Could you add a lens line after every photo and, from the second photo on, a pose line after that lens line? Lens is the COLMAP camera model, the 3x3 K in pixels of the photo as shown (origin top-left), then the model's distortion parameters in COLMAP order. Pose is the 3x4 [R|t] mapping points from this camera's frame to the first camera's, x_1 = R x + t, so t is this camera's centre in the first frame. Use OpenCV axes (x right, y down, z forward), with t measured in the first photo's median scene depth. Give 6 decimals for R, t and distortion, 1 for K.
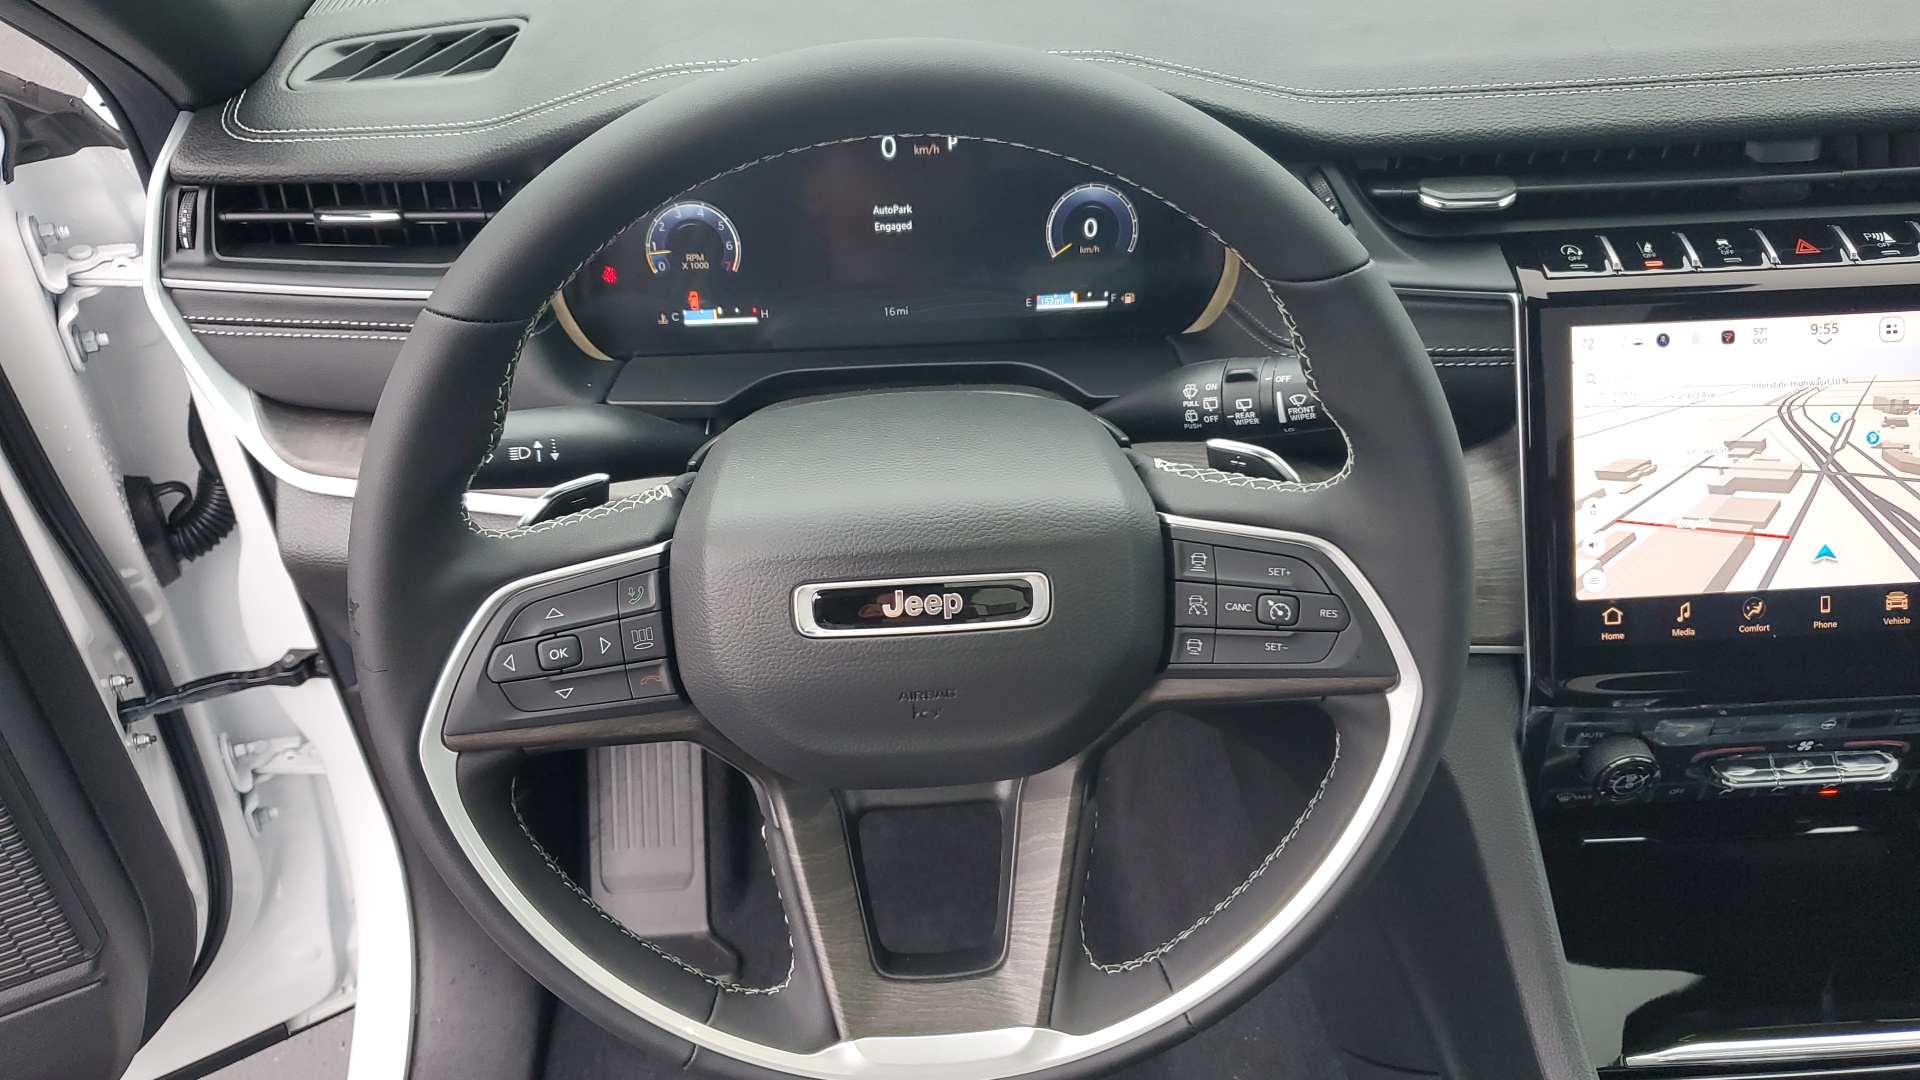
lens RADIAL K [[1507.9, 0, 965.4], [0, 1507.9, 549.0], [0, 0, 1]] dist [0.005503, 0.044963]
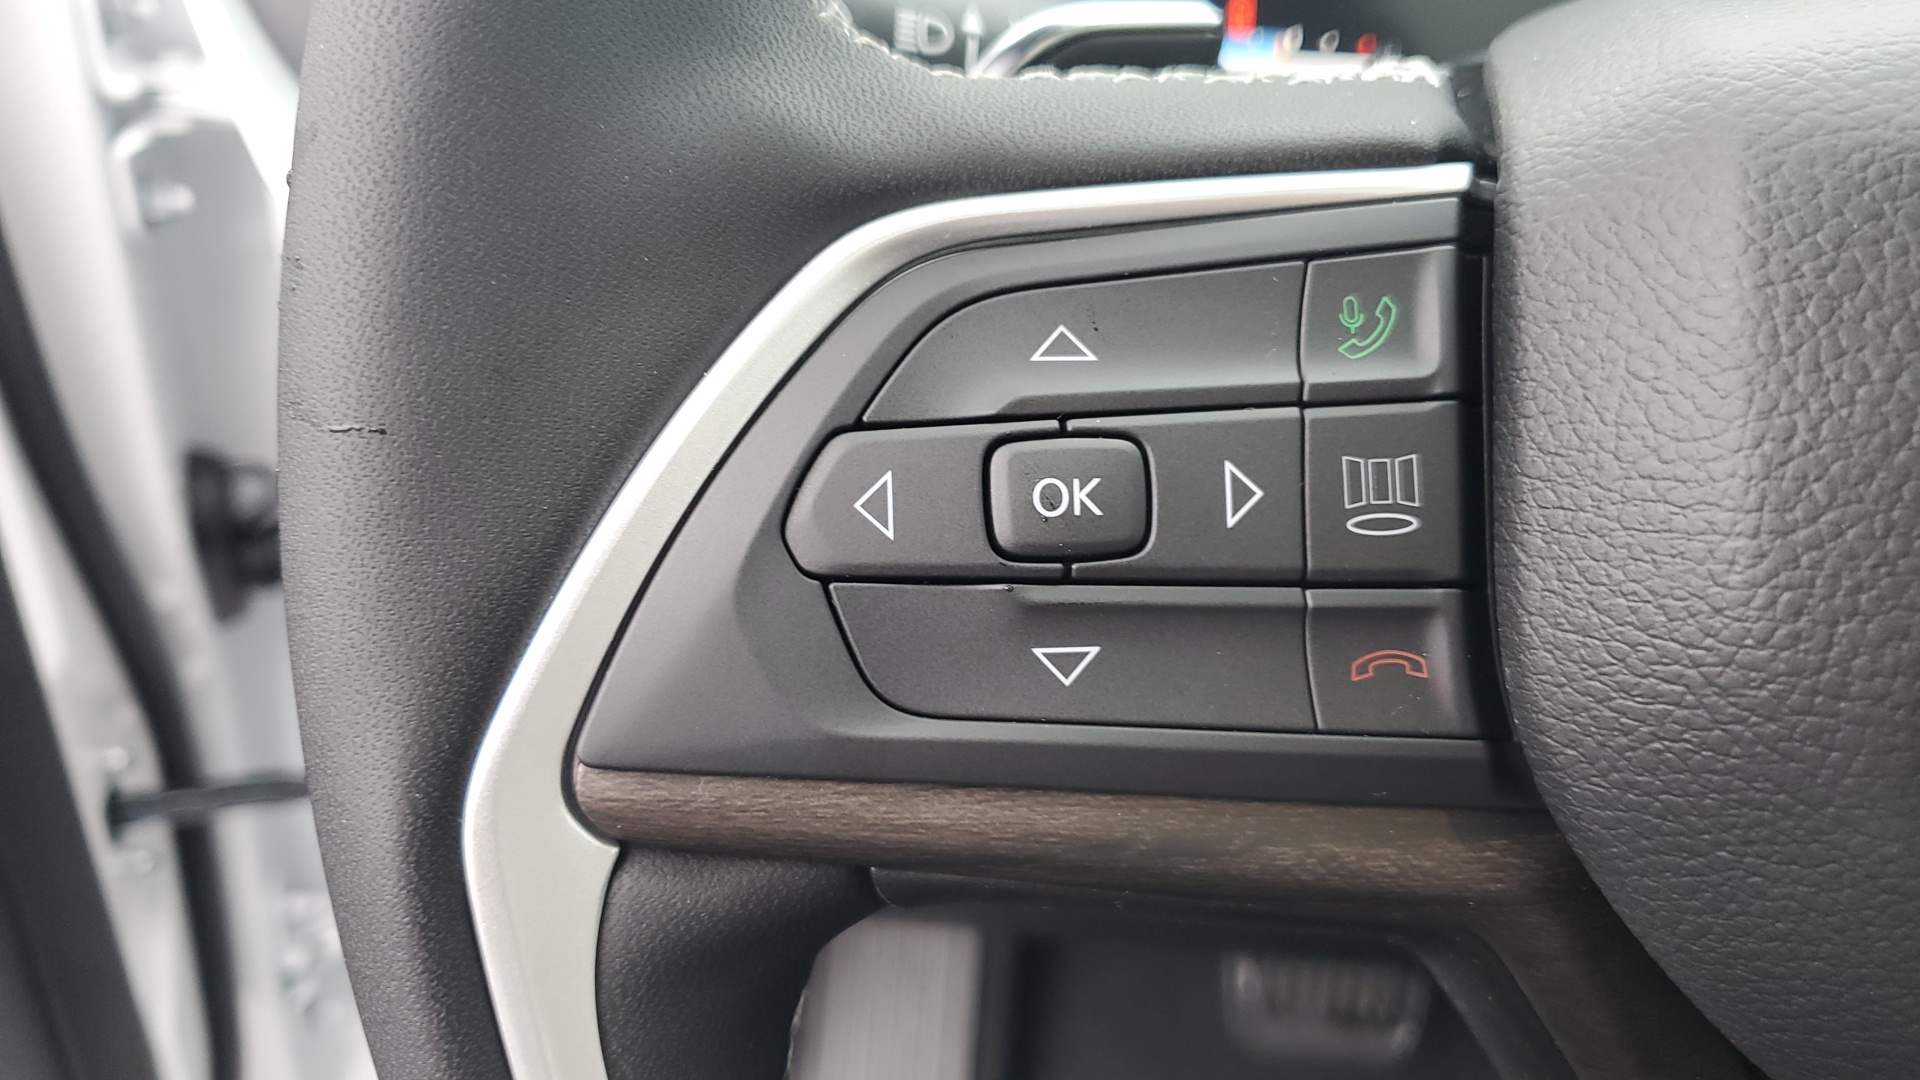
lens RADIAL K [[1469.2, 0, 960.0], [0, 1469.2, 540.0], [0, 0, 1]] dist [0.220859, -0.331928]
pose [[0.986065, 0.092267, -0.138429, -0.234150], [-0.115490, 0.978581, -0.170413, 0.111159], [0.119741, 0.184026, 0.975601, 0.705491]]
